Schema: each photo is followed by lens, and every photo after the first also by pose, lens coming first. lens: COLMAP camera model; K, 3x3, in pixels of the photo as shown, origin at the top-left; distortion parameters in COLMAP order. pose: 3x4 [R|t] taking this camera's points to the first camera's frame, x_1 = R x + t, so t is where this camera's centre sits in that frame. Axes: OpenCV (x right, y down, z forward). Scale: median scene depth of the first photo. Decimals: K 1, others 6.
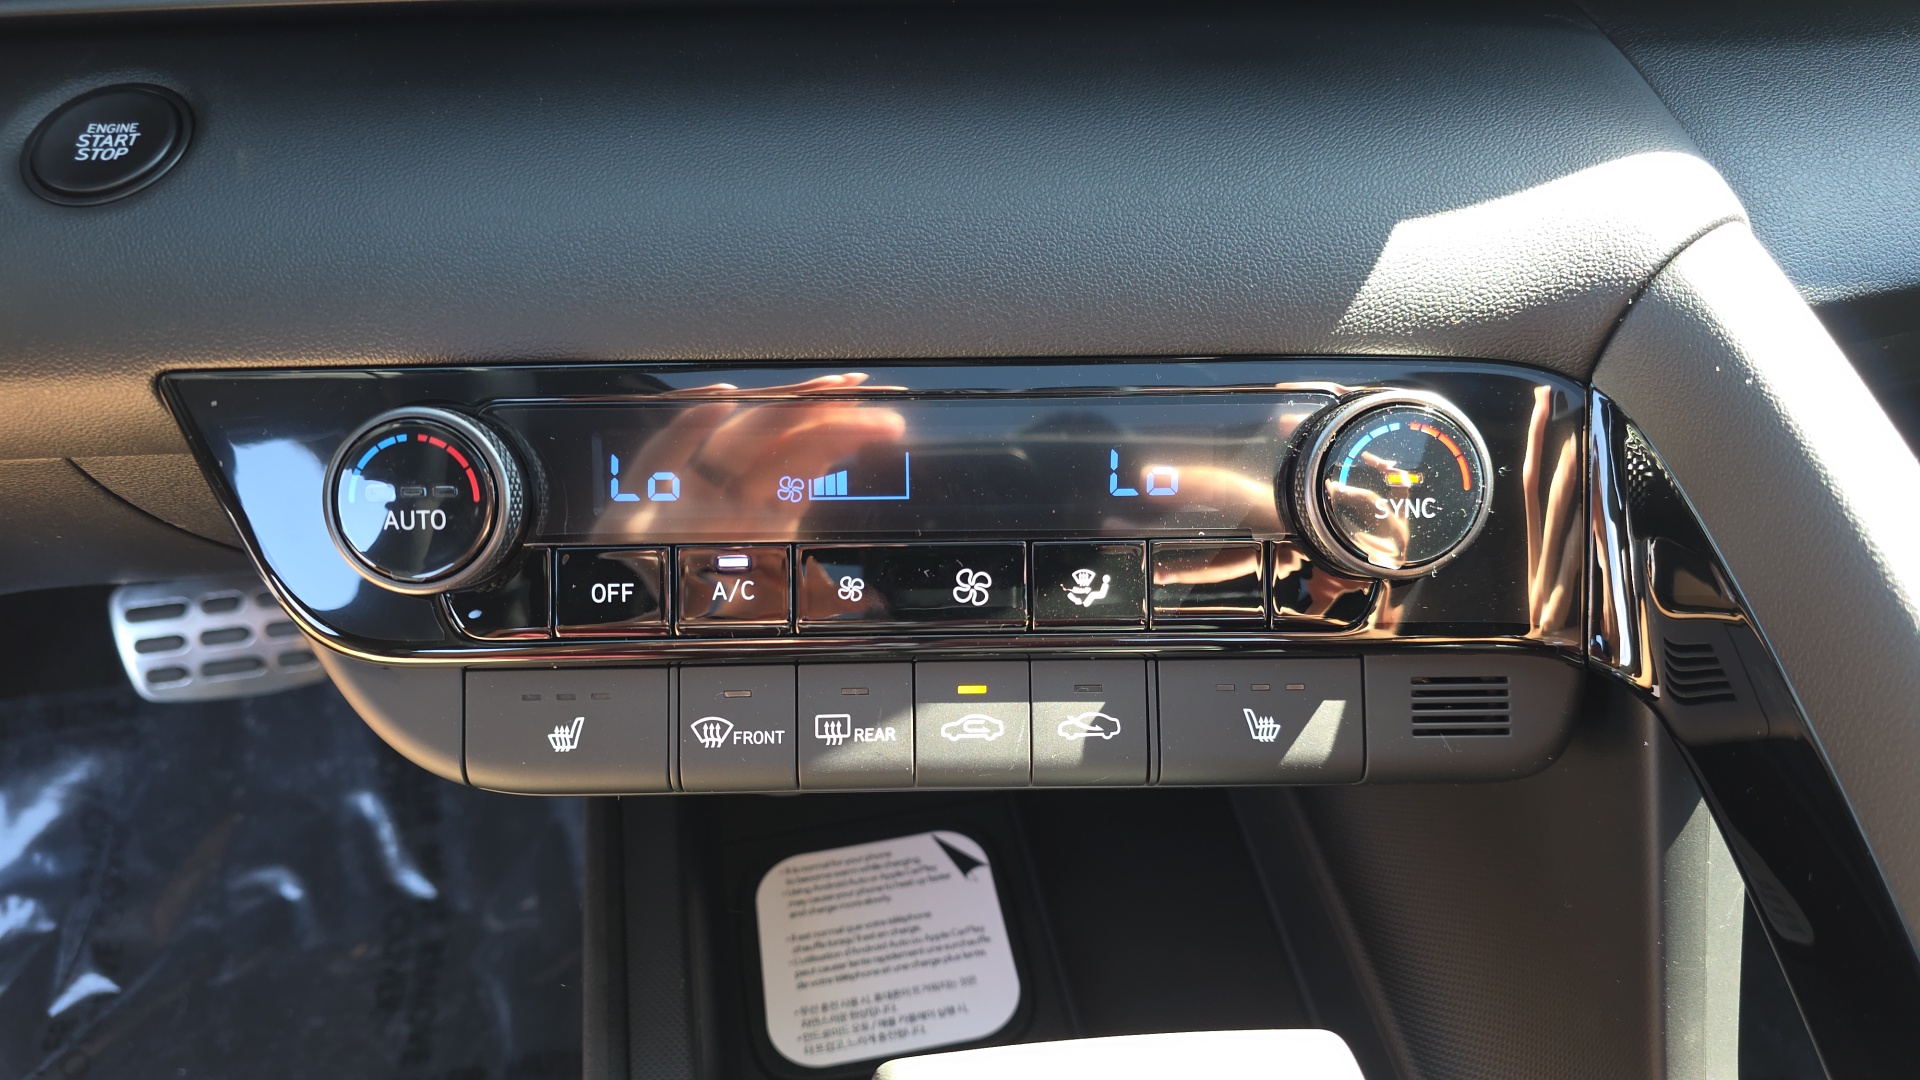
lens RADIAL K [[1305.7, 0, 951.3], [0, 1305.7, 538.0], [0, 0, 1]] dist [0.051990, -0.062738]
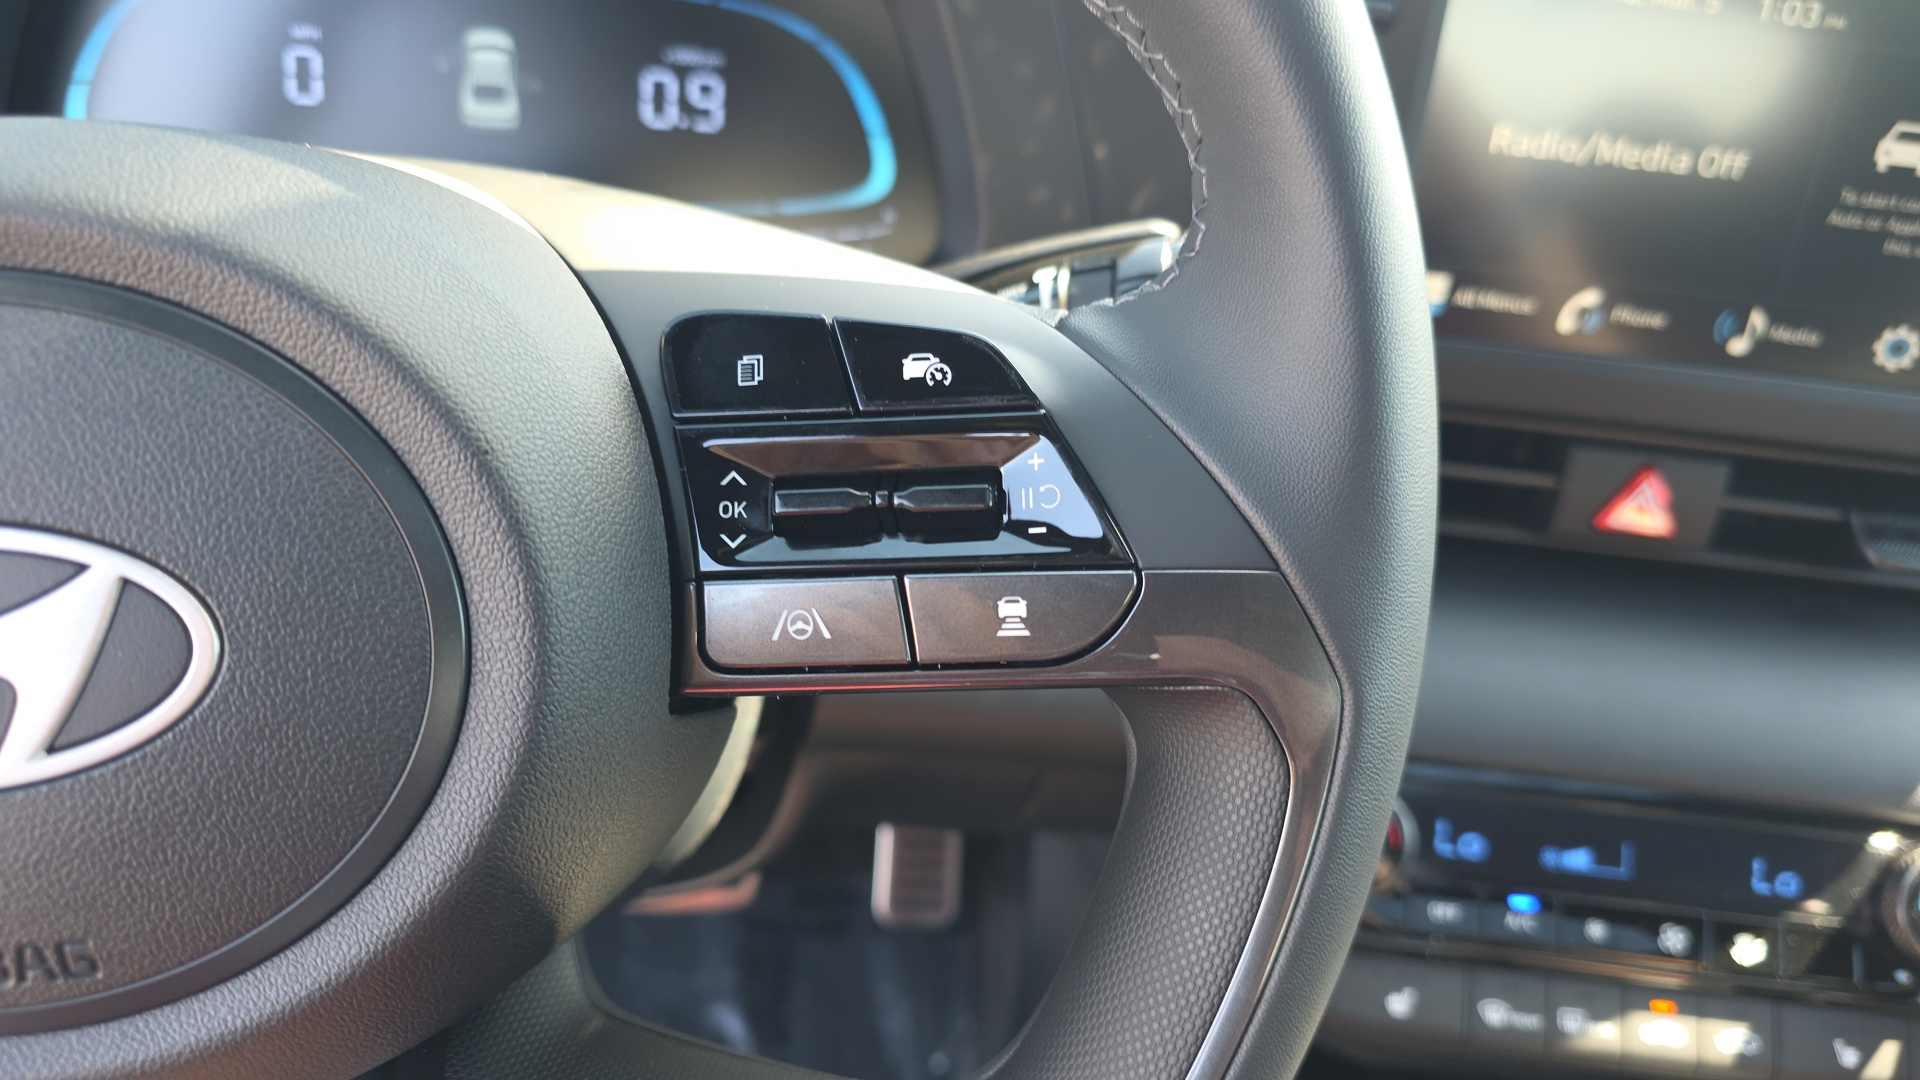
lens RADIAL K [[1352.5, 0, 955.6], [0, 1352.5, 538.6], [0, 0, 1]] dist [-0.009018, -0.021791]
pose [[0.990905, 0.133507, -0.016817, -0.853871], [-0.134247, 0.972303, -0.191324, -0.004606], [-0.009192, 0.191841, 0.981383, -0.643416]]
